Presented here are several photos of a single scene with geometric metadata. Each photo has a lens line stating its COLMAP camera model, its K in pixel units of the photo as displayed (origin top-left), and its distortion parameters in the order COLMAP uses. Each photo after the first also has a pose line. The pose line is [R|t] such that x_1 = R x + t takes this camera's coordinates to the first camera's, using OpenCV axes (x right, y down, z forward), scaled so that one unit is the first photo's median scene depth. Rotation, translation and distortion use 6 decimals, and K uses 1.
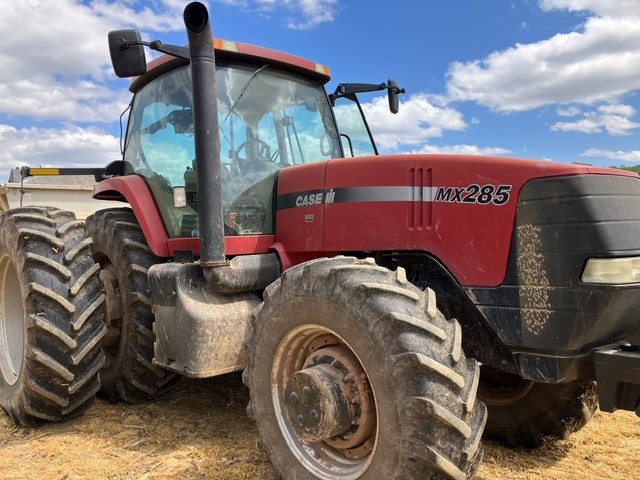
lens RADIAL K [[509.1, 0, 320.0], [0, 509.1, 240.0], [0, 0, 1]] dist [0.010202, 0.000893]
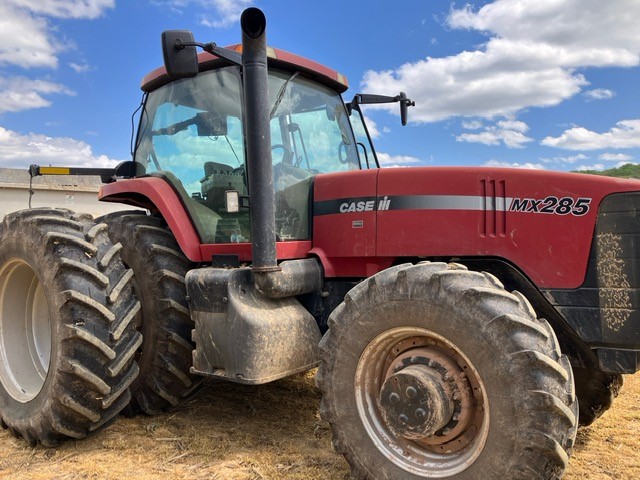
lens RADIAL K [[514.2, 0, 318.9], [0, 514.2, 235.0], [0, 0, 1]] dist [0.012841, -0.004212]
pose [[0.984513, 0.007344, 0.175159, -0.280427], [-0.004559, 0.999857, -0.016299, -0.004207], [-0.175253, 0.015248, 0.984405, -0.010114]]
